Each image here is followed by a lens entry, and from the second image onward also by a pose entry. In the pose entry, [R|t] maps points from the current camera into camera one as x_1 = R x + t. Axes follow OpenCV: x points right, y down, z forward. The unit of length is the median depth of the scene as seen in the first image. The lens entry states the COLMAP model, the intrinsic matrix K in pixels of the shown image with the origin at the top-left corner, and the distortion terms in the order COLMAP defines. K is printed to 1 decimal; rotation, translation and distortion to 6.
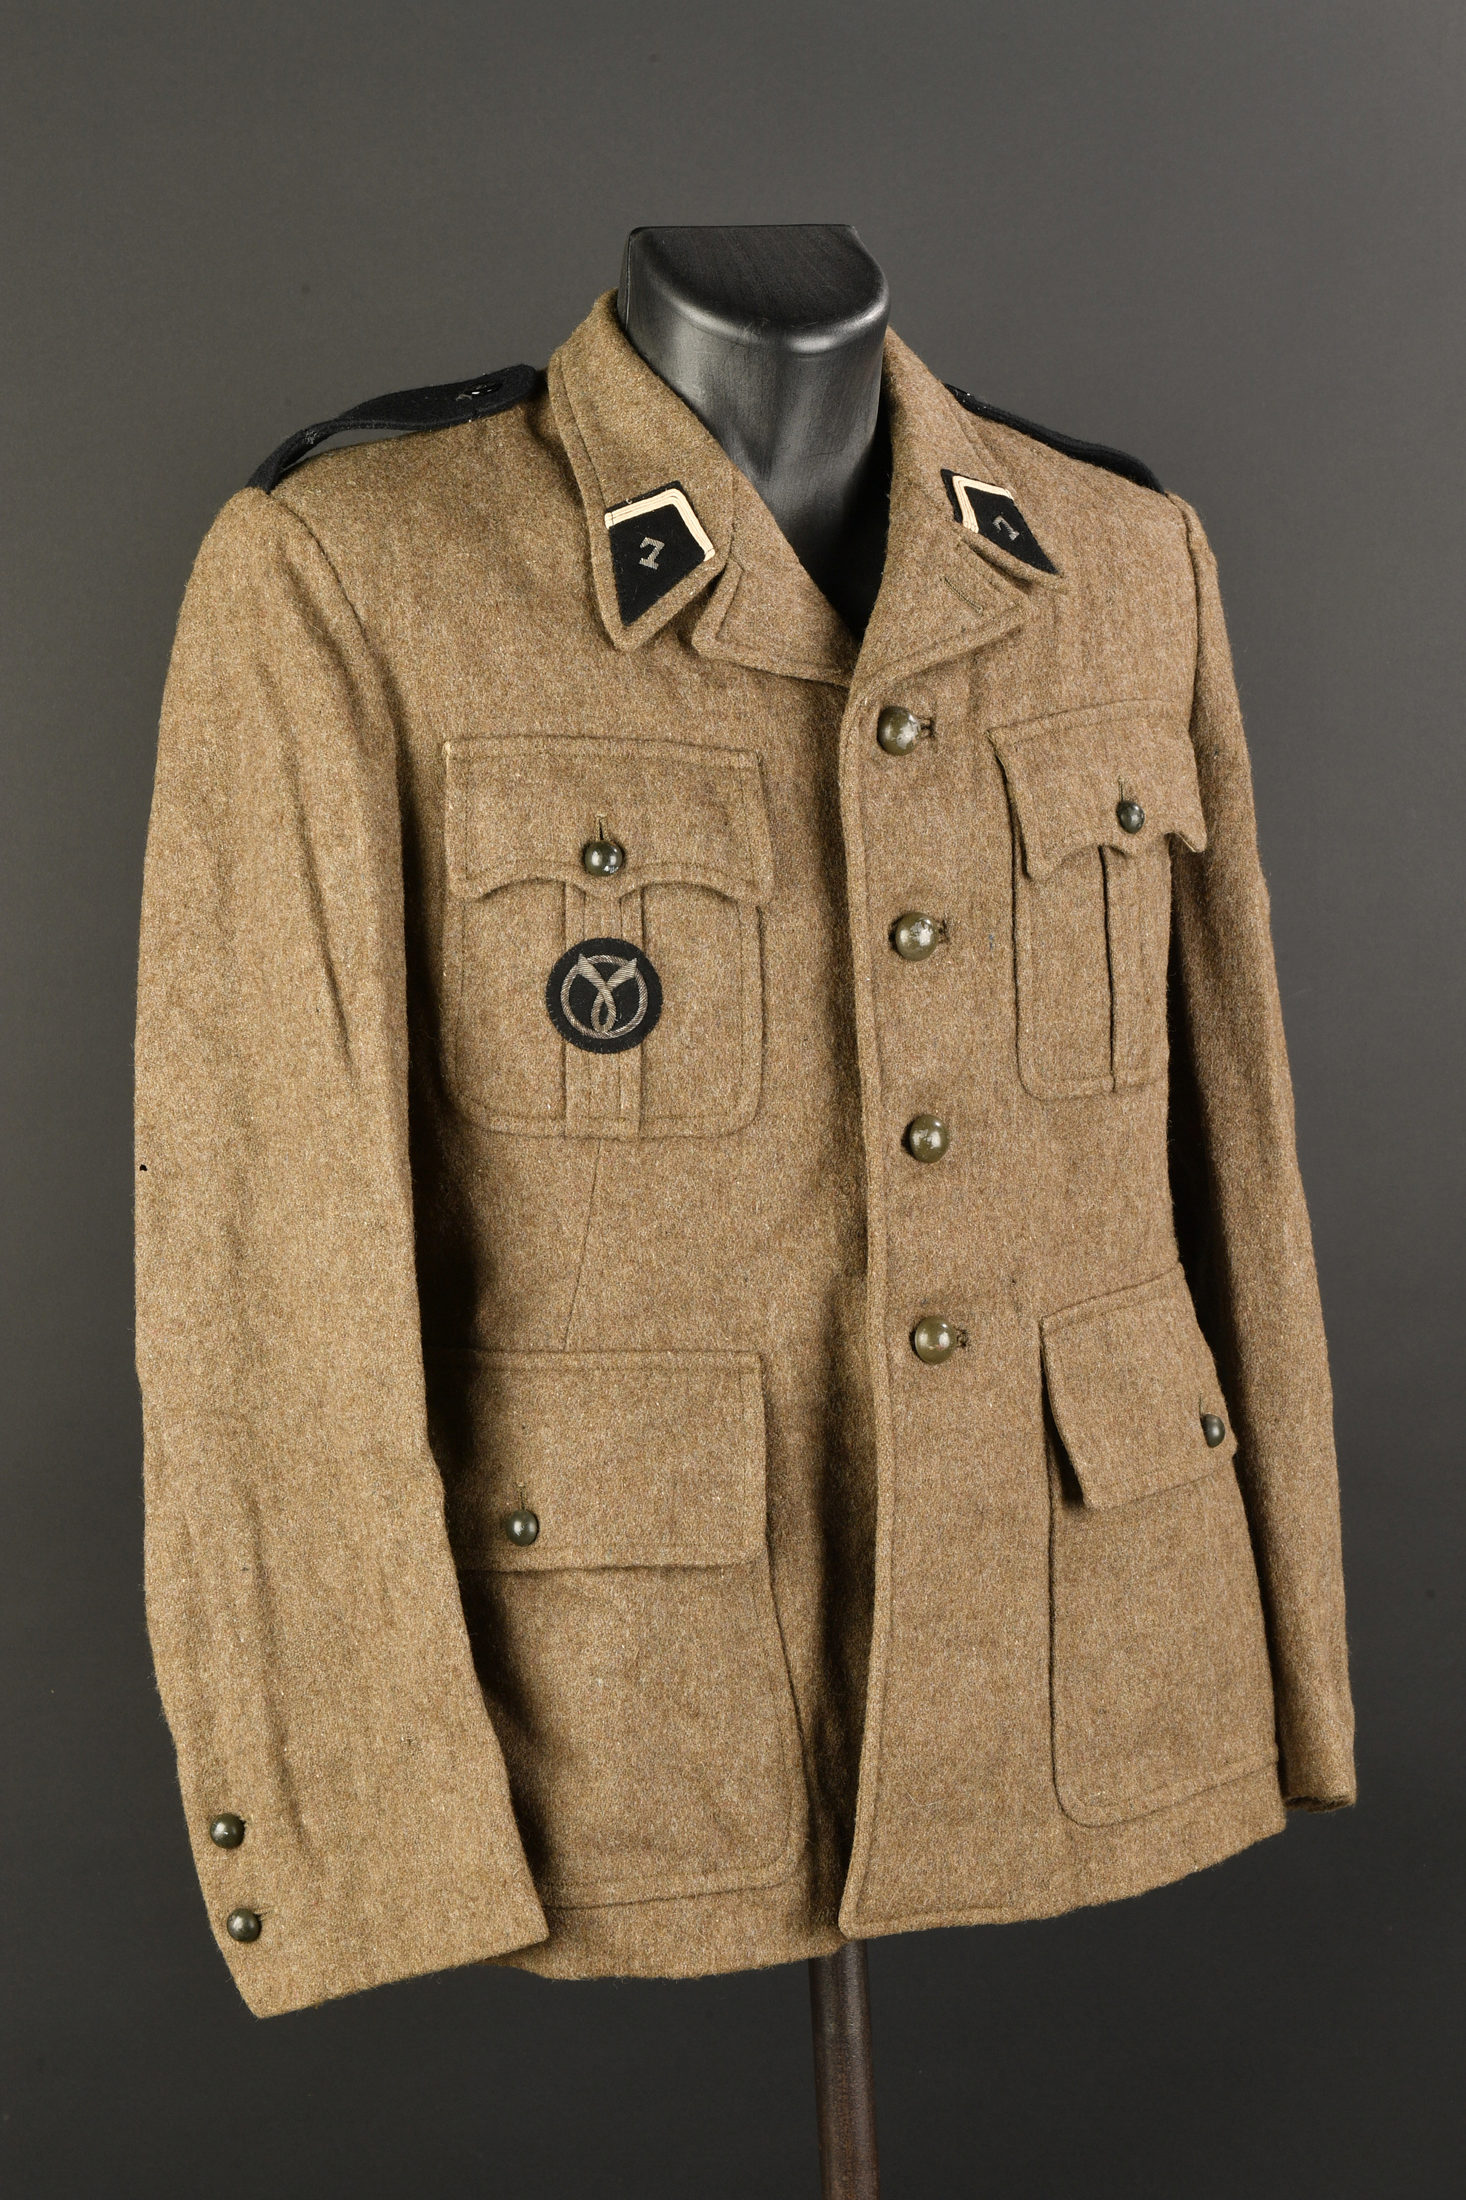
lens RADIAL K [[4912.6, 0, 733.0], [0, 4912.6, 1100.0], [0, 0, 1]] dist [-0.449019, -0.056139]
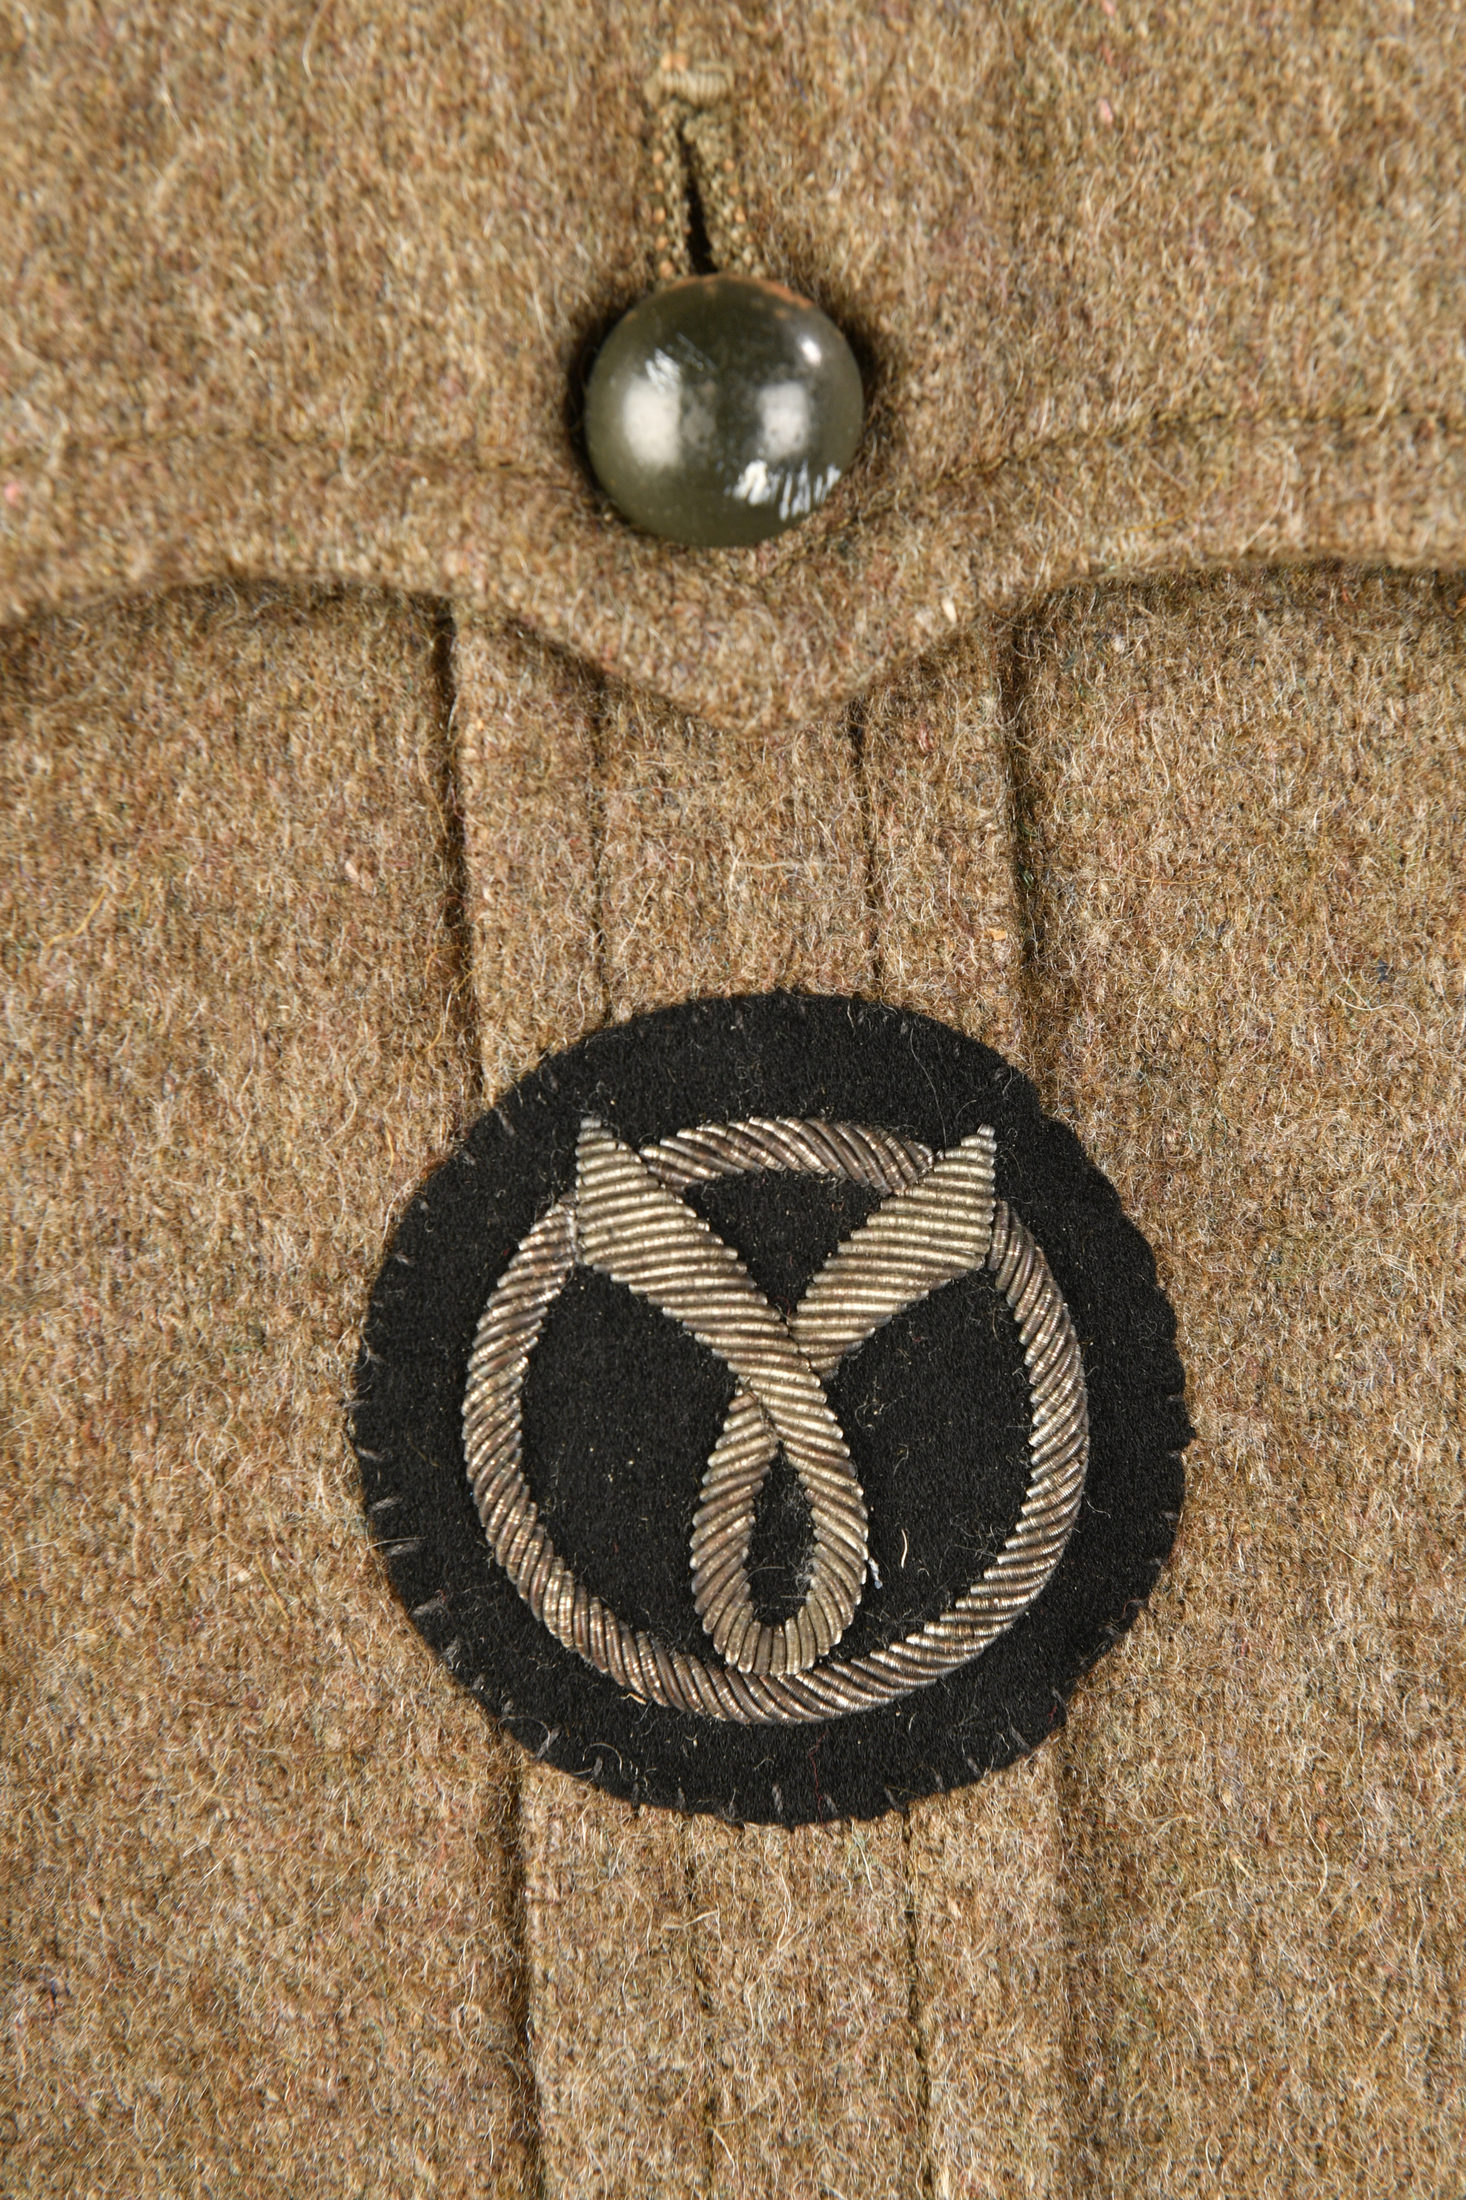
lens RADIAL K [[4181.2, 0, 733.0], [0, 4181.2, 1100.0], [0, 0, 1]] dist [0.061751, 0.142222]
pose [[0.996711, -0.043364, -0.068456, -0.018971], [0.045338, 0.998592, 0.027540, -0.033251], [0.067165, -0.030553, 0.997274, 0.879409]]
